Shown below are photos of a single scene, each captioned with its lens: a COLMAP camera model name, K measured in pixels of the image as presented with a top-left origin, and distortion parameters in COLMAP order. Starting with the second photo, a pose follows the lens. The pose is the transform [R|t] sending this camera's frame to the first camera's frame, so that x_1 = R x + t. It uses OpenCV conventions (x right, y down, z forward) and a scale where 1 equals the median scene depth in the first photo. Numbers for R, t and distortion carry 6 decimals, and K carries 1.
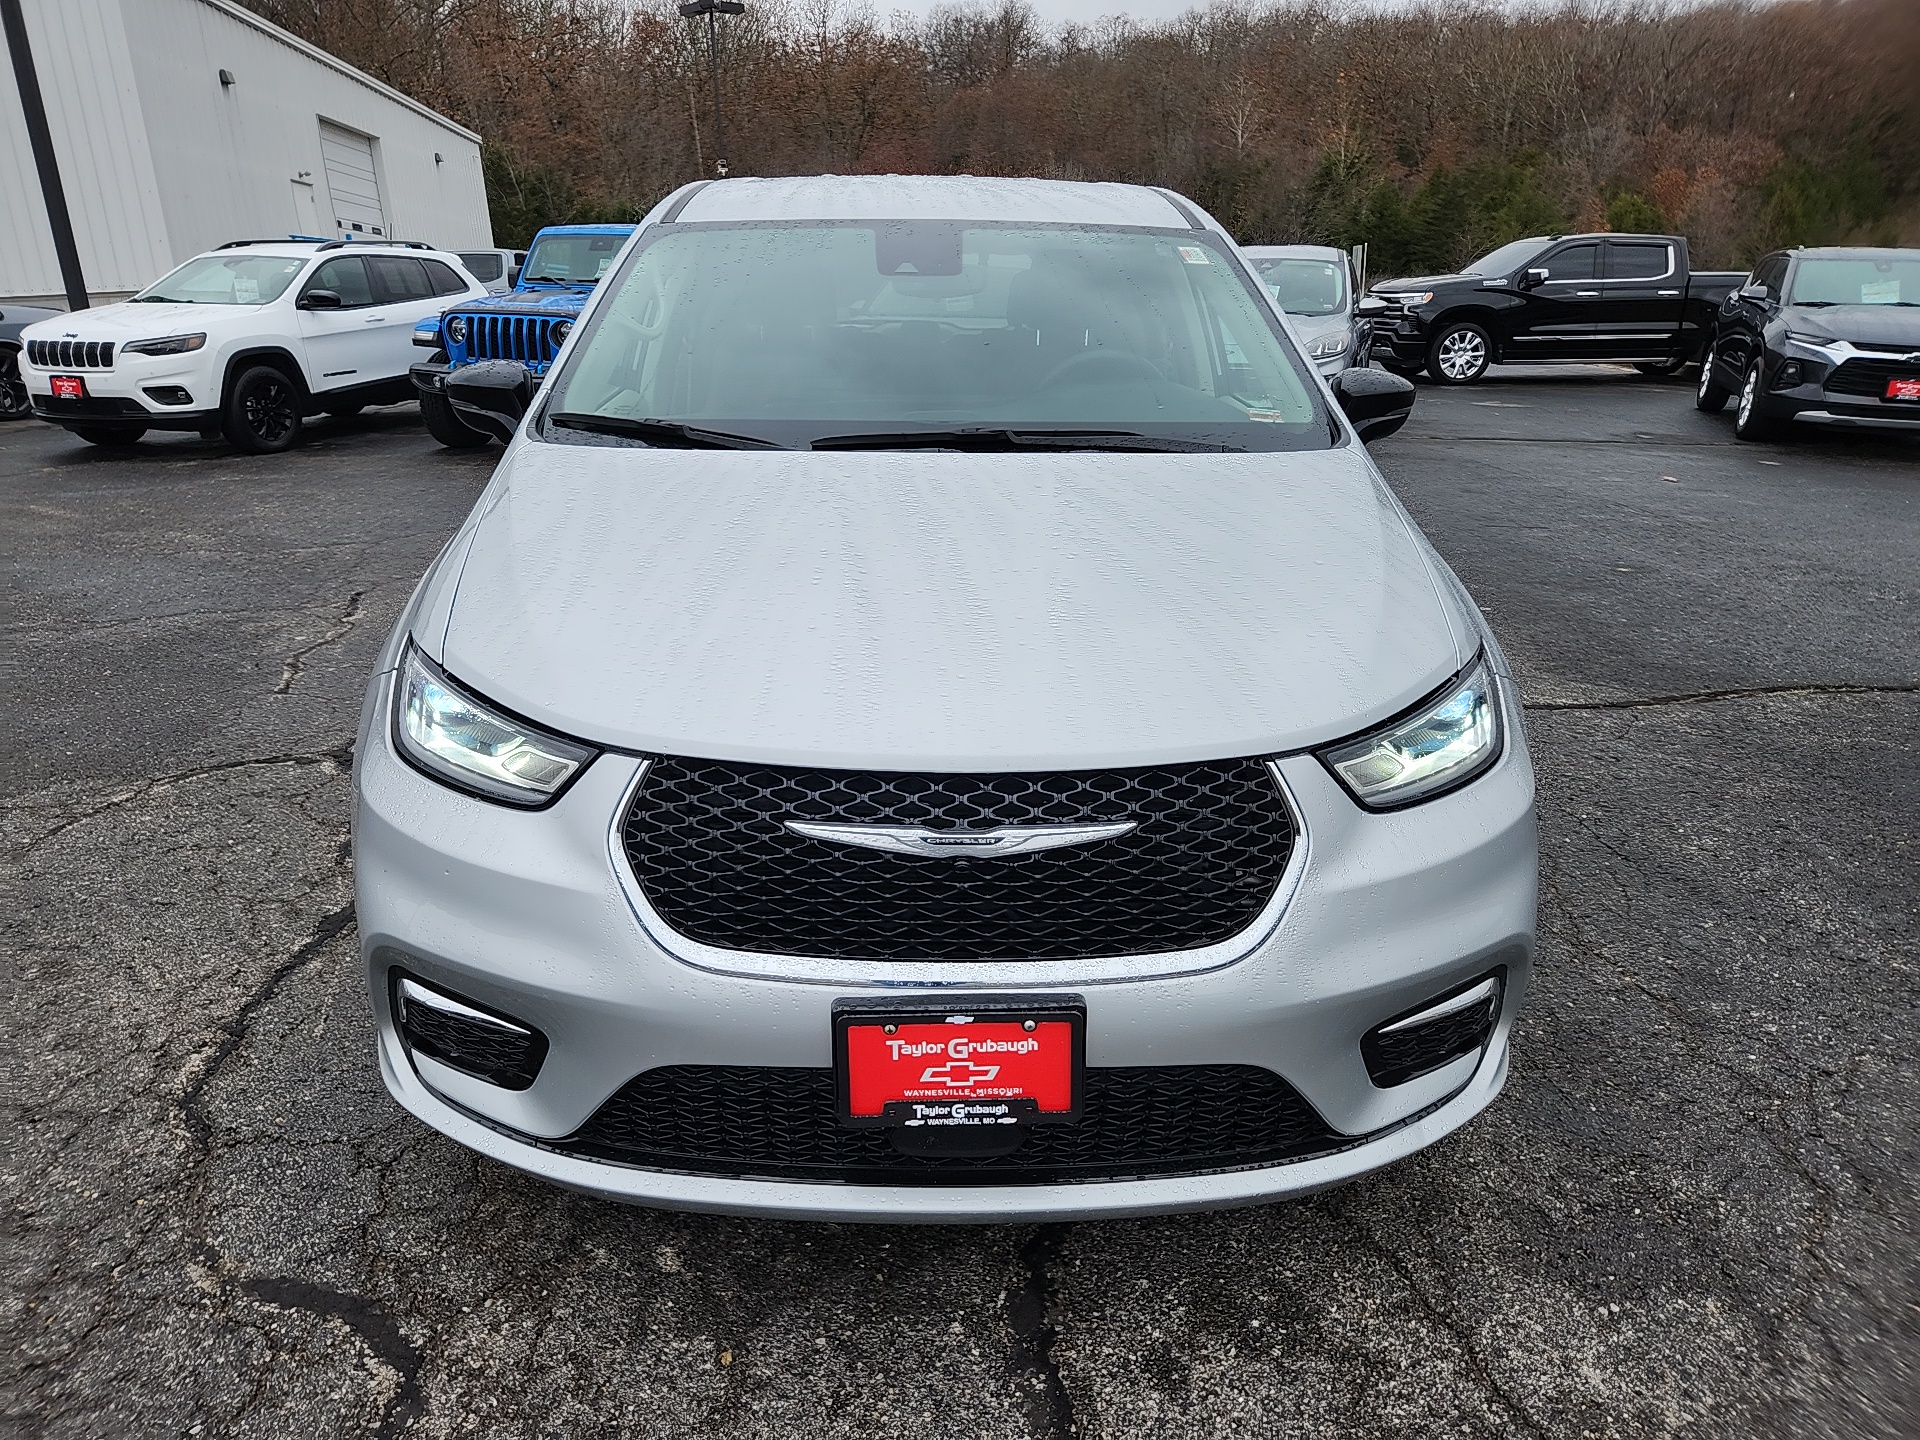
lens RADIAL K [[1268.2, 0, 932.4], [0, 1268.2, 724.3], [0, 0, 1]] dist [0.068369, -0.056626]
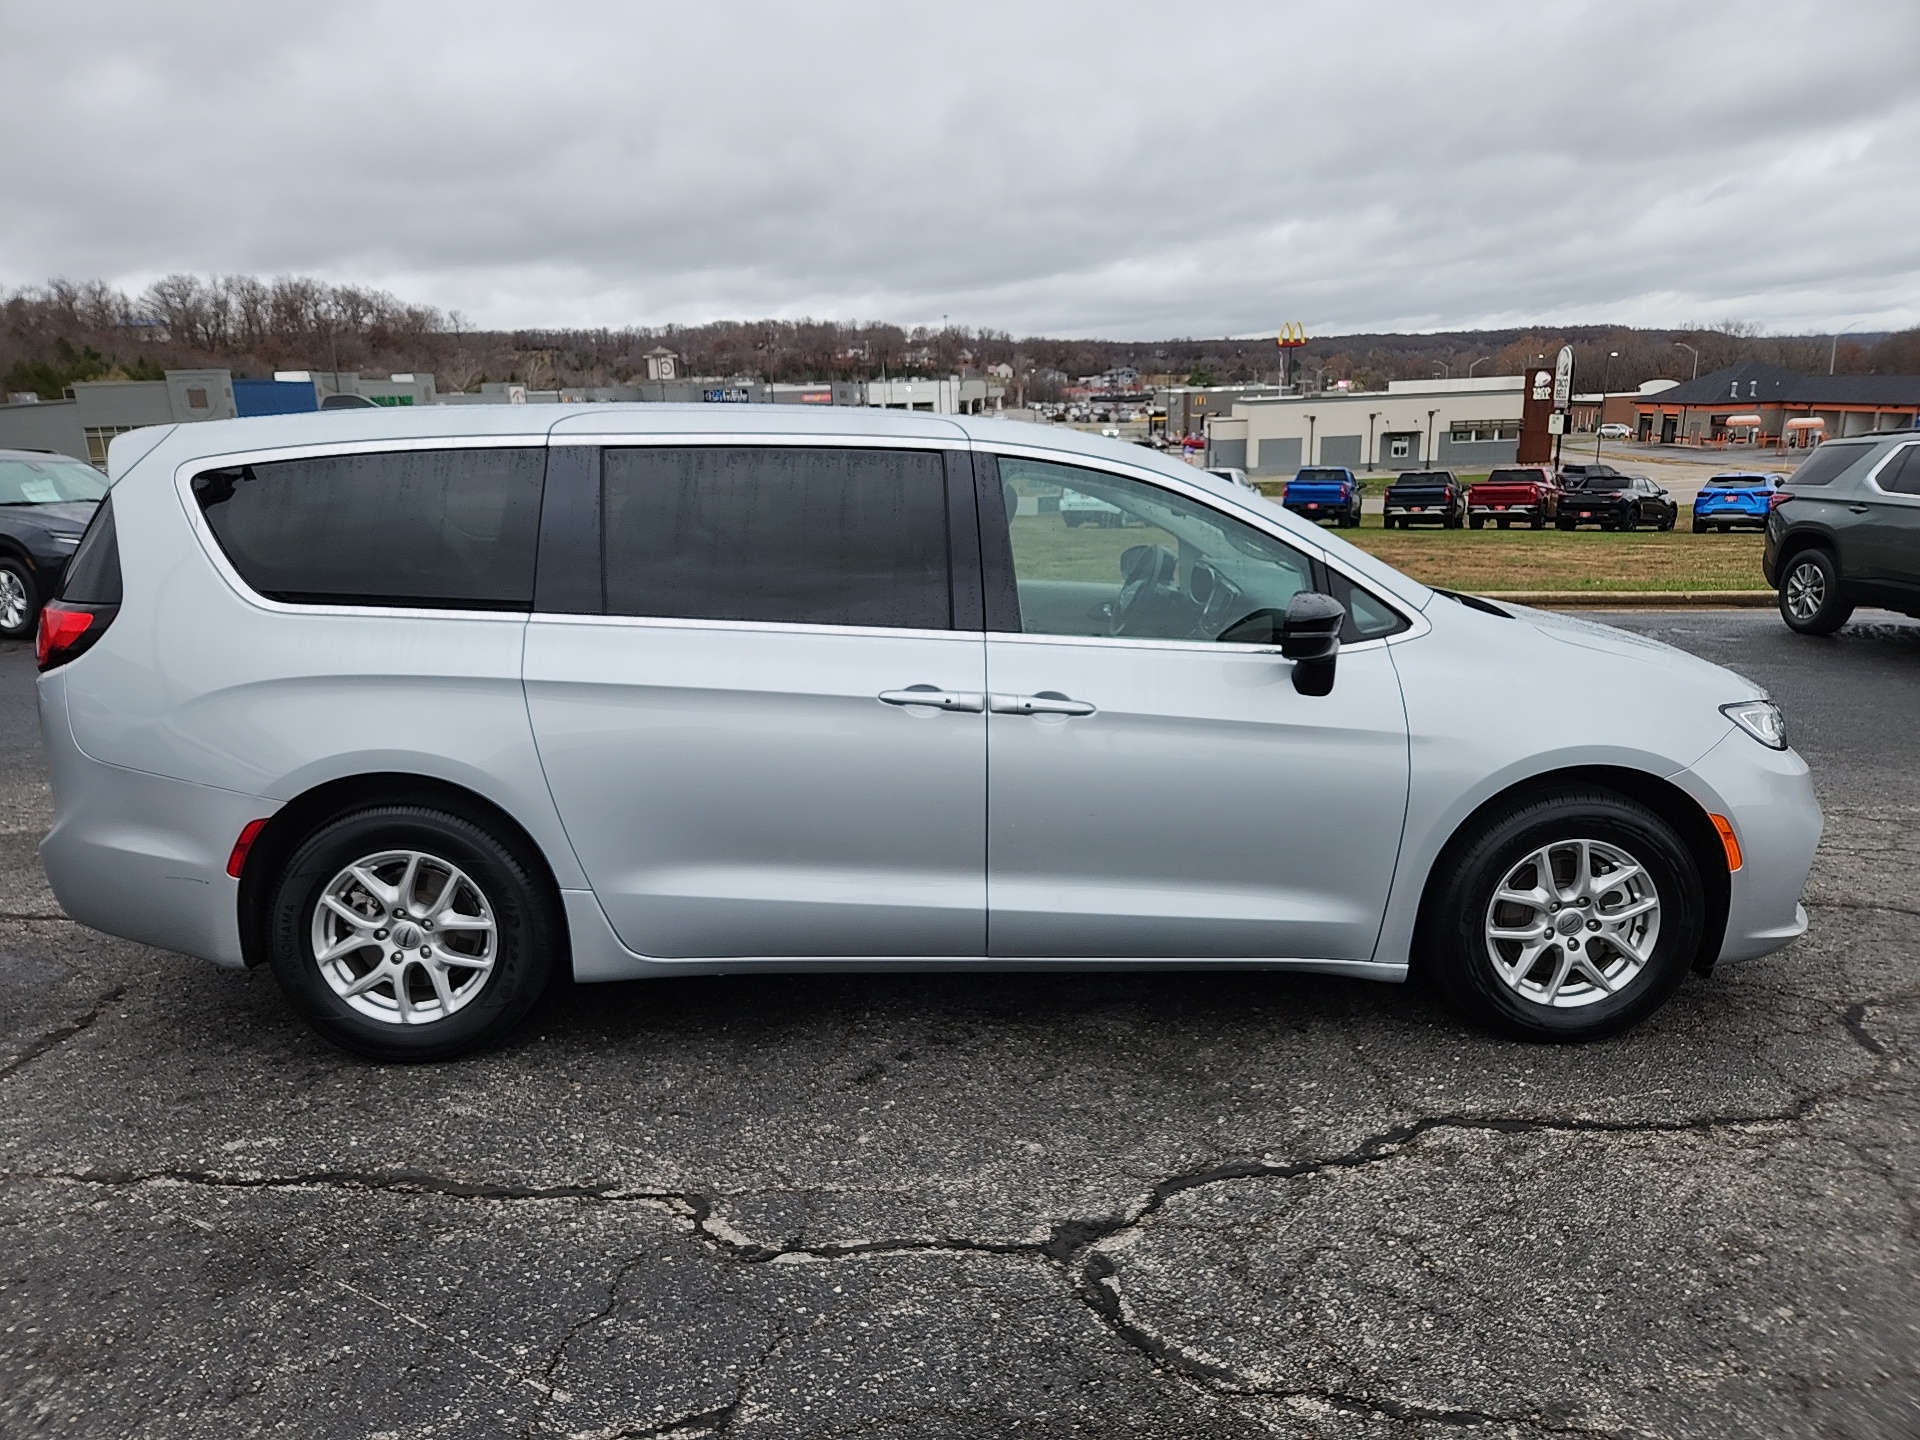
lens RADIAL K [[1291.2, 0, 934.2], [0, 1291.2, 717.9], [0, 0, 1]] dist [0.052388, -0.037504]
pose [[-0.007615, -0.199115, 0.979946, -2.425817], [0.337018, 0.922130, 0.189986, -0.847733], [-0.941467, 0.331706, 0.060084, 2.170400]]
